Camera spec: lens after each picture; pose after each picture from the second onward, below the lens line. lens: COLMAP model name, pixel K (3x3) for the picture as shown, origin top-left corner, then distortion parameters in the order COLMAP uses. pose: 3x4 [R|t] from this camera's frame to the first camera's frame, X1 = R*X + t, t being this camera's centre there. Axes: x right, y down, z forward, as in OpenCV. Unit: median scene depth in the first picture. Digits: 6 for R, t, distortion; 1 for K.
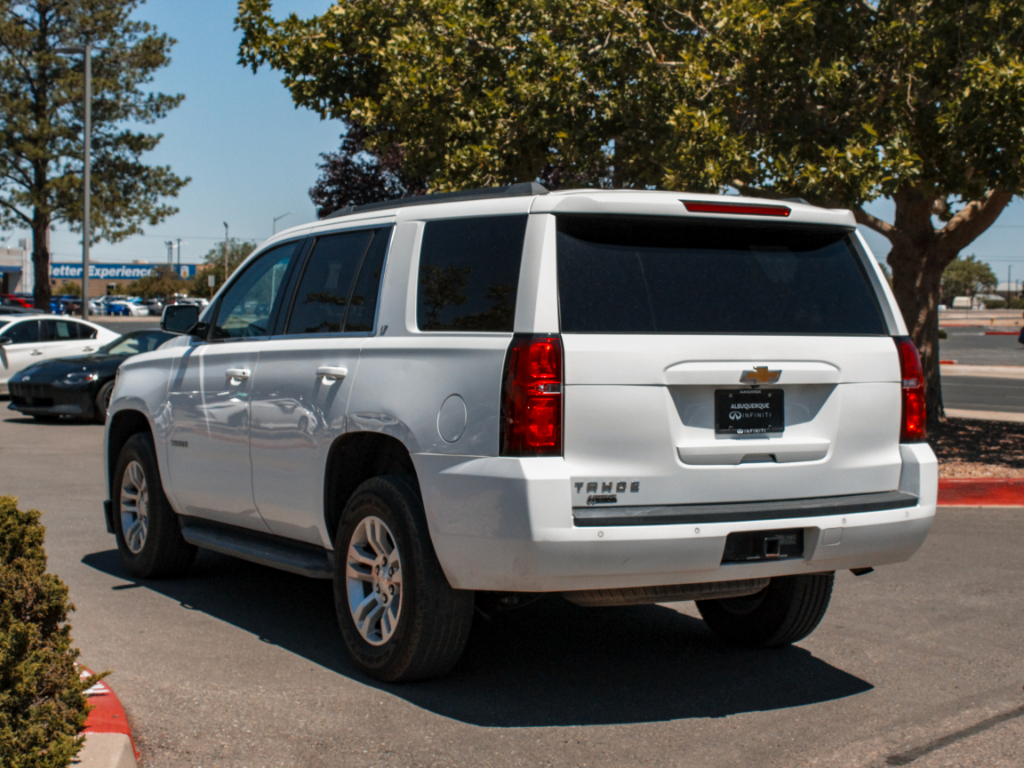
lens RADIAL K [[1764.9, 0, 513.2], [0, 1764.9, 381.9], [0, 0, 1]] dist [-0.081160, 0.000000]
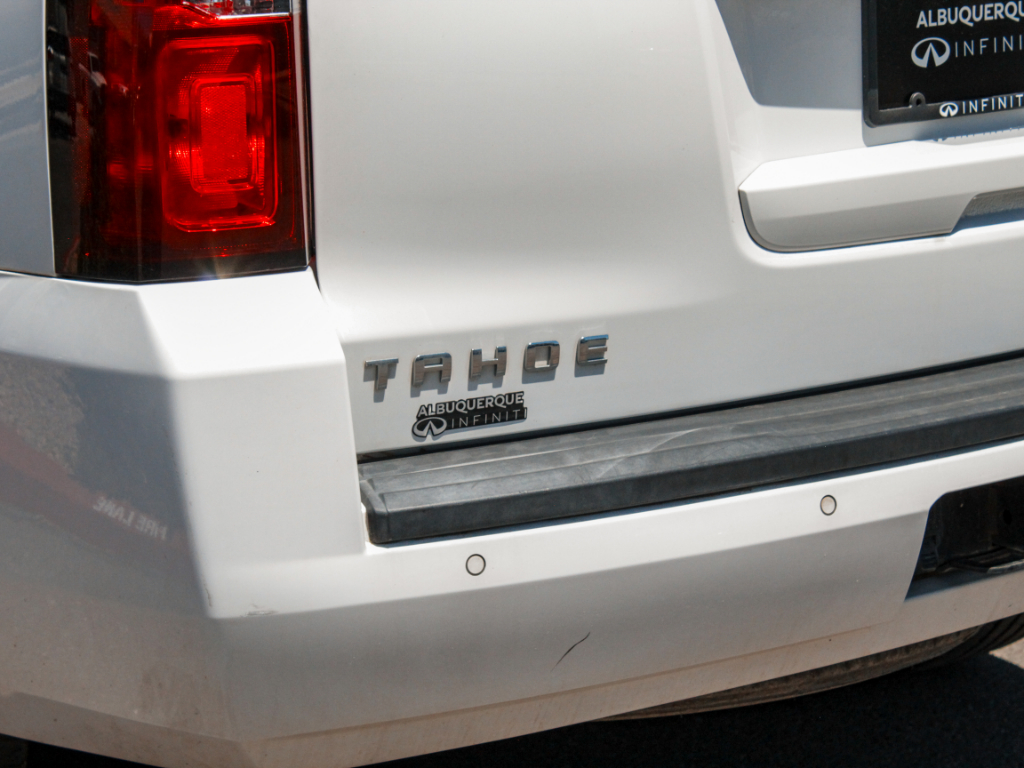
lens RADIAL K [[2618.2, 0, 511.9], [0, 2618.2, 383.0], [0, 0, 1]] dist [0.135291, 0.000000]
pose [[0.993976, -0.054482, 0.095096, 0.018946], [0.035136, 0.980298, 0.194374, -0.012565], [-0.103813, -0.189862, 0.976307, 0.594307]]
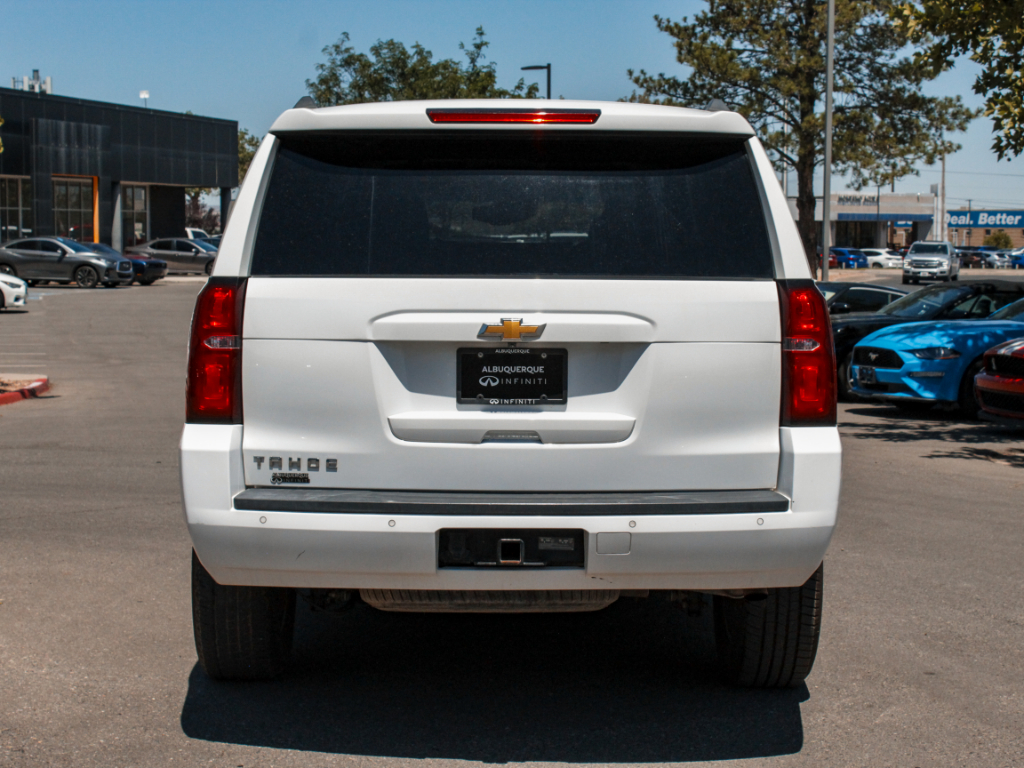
lens RADIAL K [[1944.9, 0, 511.1], [0, 1944.9, 387.1], [0, 0, 1]] dist [-0.001247, 0.000000]
pose [[0.868975, 0.024629, -0.494242, 0.561634], [-0.013377, 0.999565, 0.026292, -0.001162], [0.494674, -0.016236, 0.868927, 0.251846]]
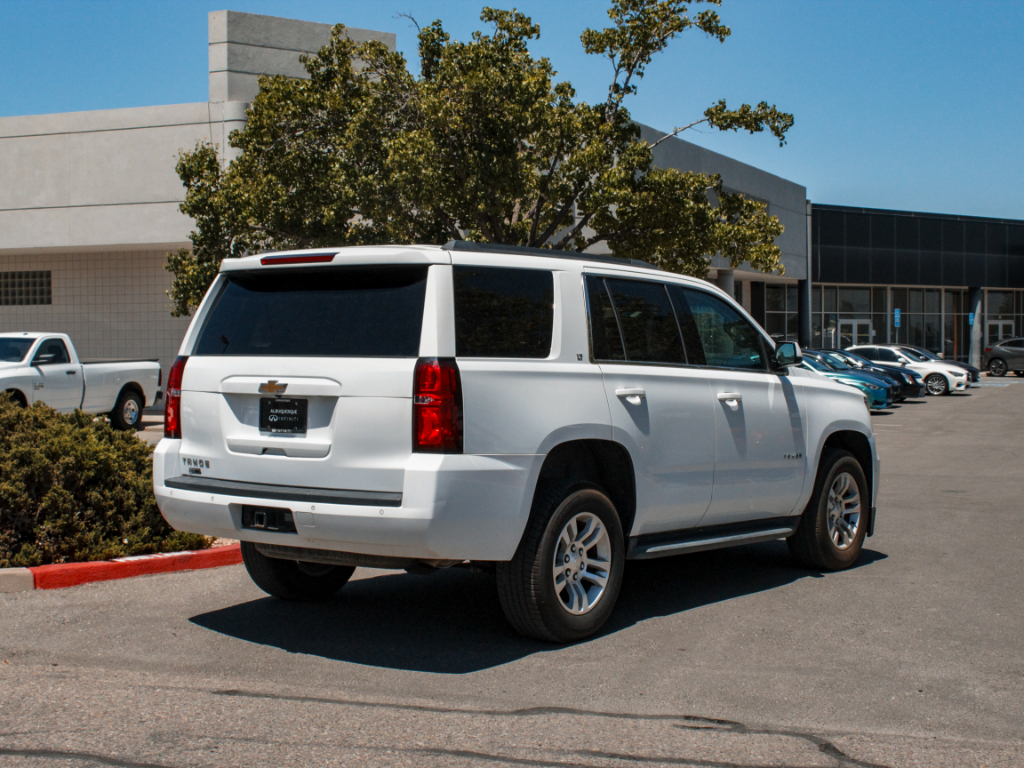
lens RADIAL K [[1630.1, 0, 512.3], [0, 1630.1, 383.5], [0, 0, 1]] dist [-0.224150, 0.000000]
pose [[0.372713, 0.007827, -0.927914, 1.301356], [-0.034541, 0.999388, -0.005444, -0.005970], [0.927304, 0.034081, 0.372756, 0.714873]]
